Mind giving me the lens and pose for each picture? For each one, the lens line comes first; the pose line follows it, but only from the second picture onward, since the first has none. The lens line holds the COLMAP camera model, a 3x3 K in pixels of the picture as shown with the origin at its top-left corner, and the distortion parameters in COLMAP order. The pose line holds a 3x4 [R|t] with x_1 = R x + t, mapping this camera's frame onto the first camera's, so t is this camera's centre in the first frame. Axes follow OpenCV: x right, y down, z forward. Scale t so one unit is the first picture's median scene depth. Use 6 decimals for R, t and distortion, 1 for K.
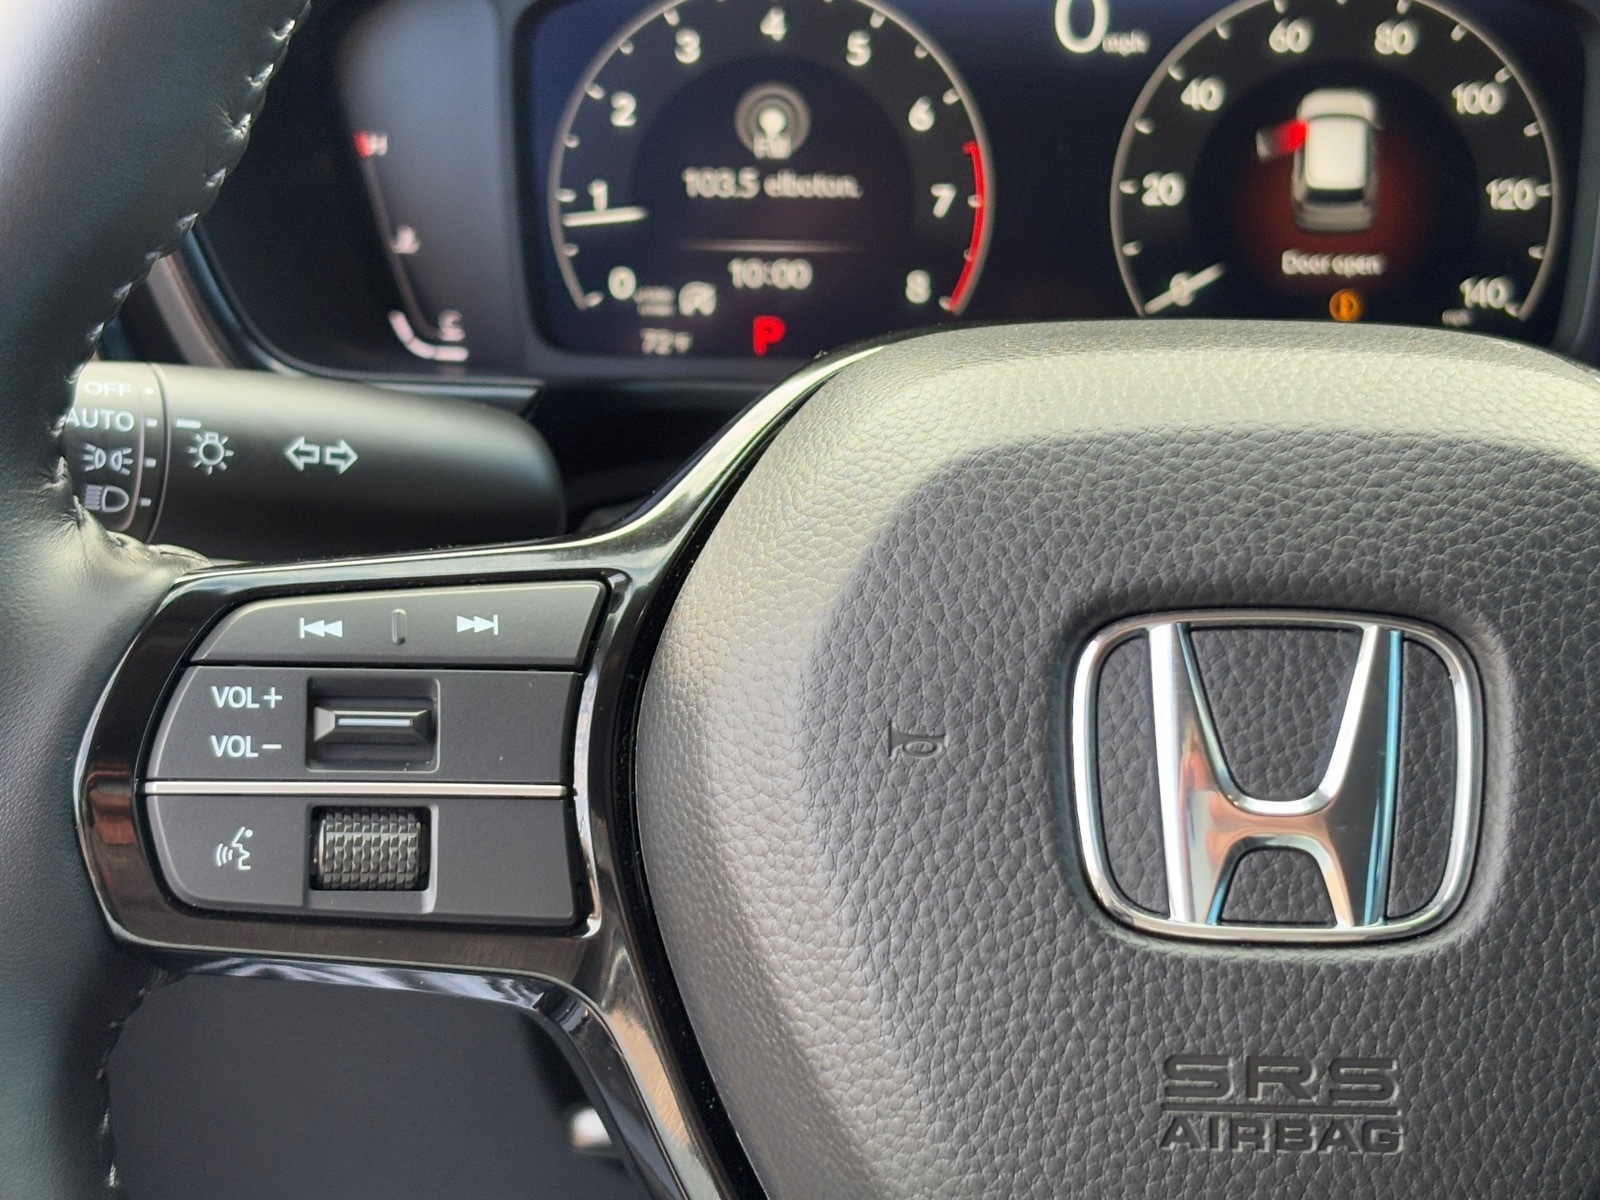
lens RADIAL K [[3080.0, 0, 752.2], [0, 3080.0, 603.4], [0, 0, 1]] dist [0.082682, 0.000000]
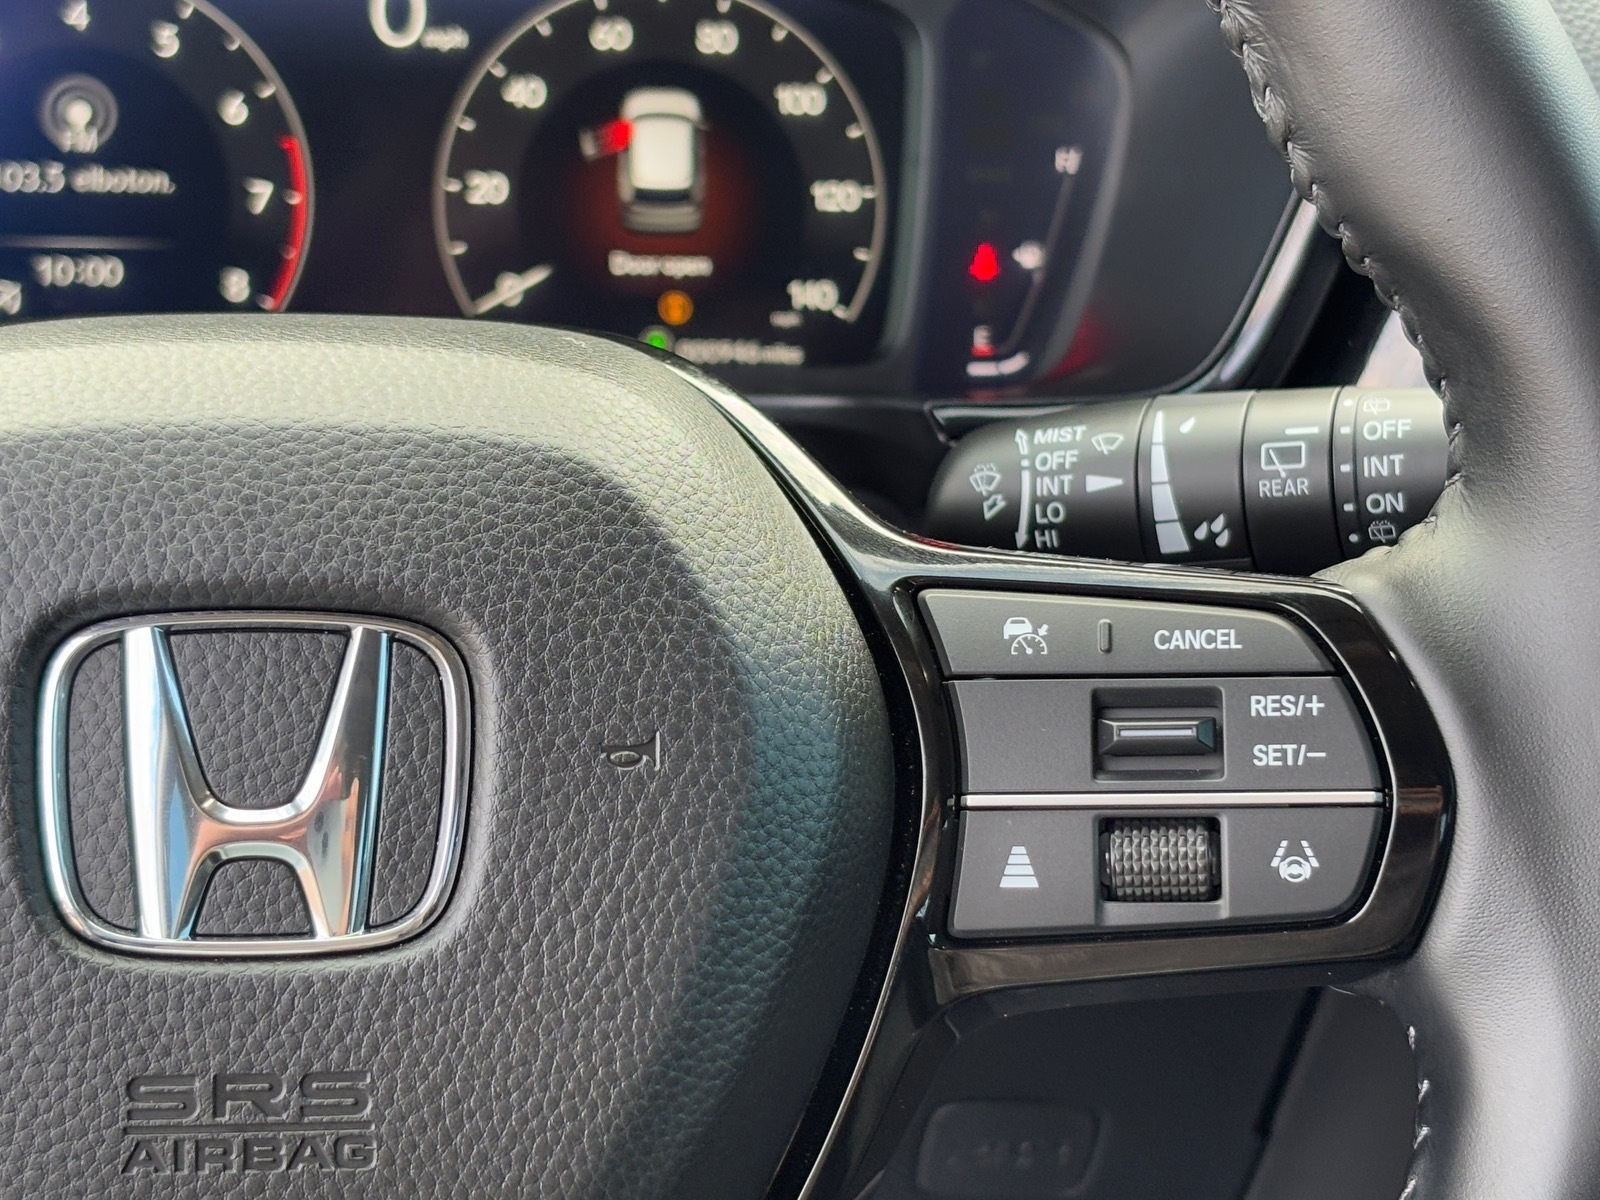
lens RADIAL K [[3080.0, 0, 852.2], [0, 3080.0, 623.6], [0, 0, 1]] dist [0.082682, 0.000000]
pose [[0.991769, -0.014177, 0.127249, 0.122209], [0.013758, 0.999897, 0.004172, 0.002324], [-0.127295, -0.002387, 0.991862, 0.008897]]
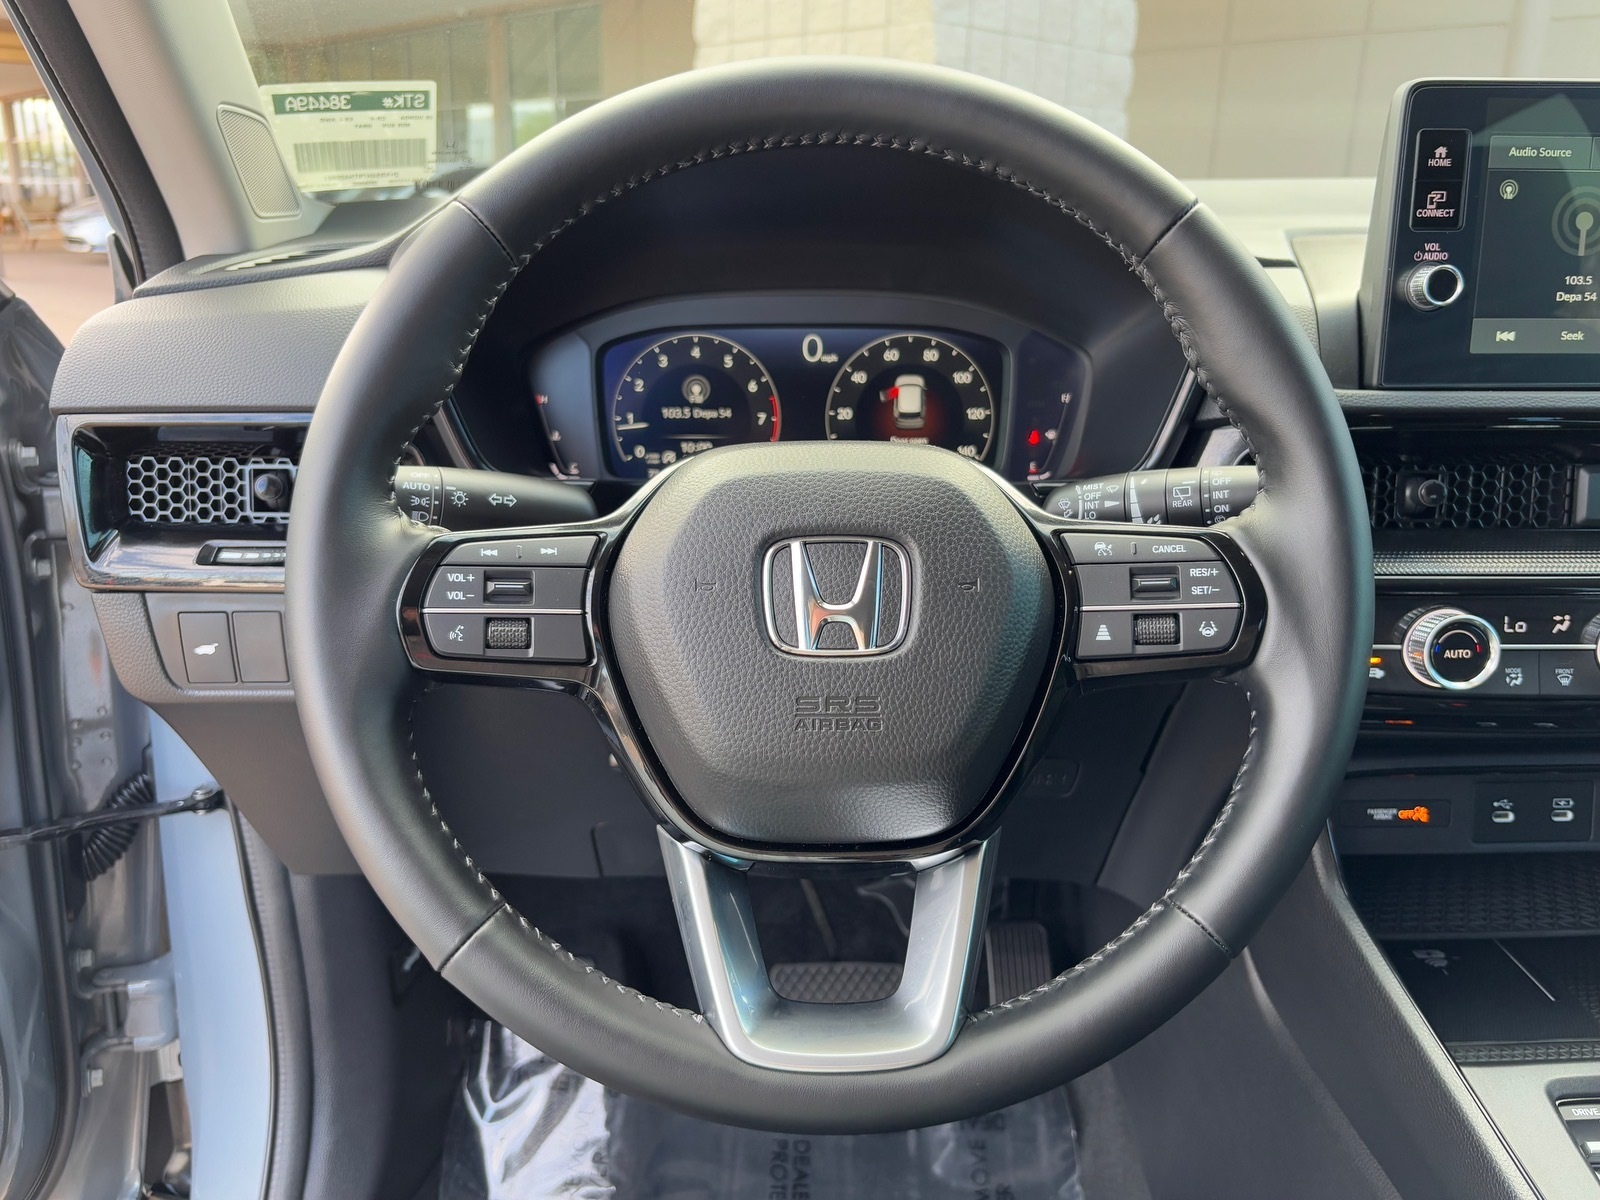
lens RADIAL K [[1236.9, 0, 786.1], [0, 1236.9, 595.3], [0, 0, 1]] dist [0.036306, -0.066220]
pose [[0.999355, -0.016723, 0.031771, 0.047236], [0.017263, 0.999709, -0.016827, 0.038358], [-0.031480, 0.017364, 0.999354, -0.050323]]
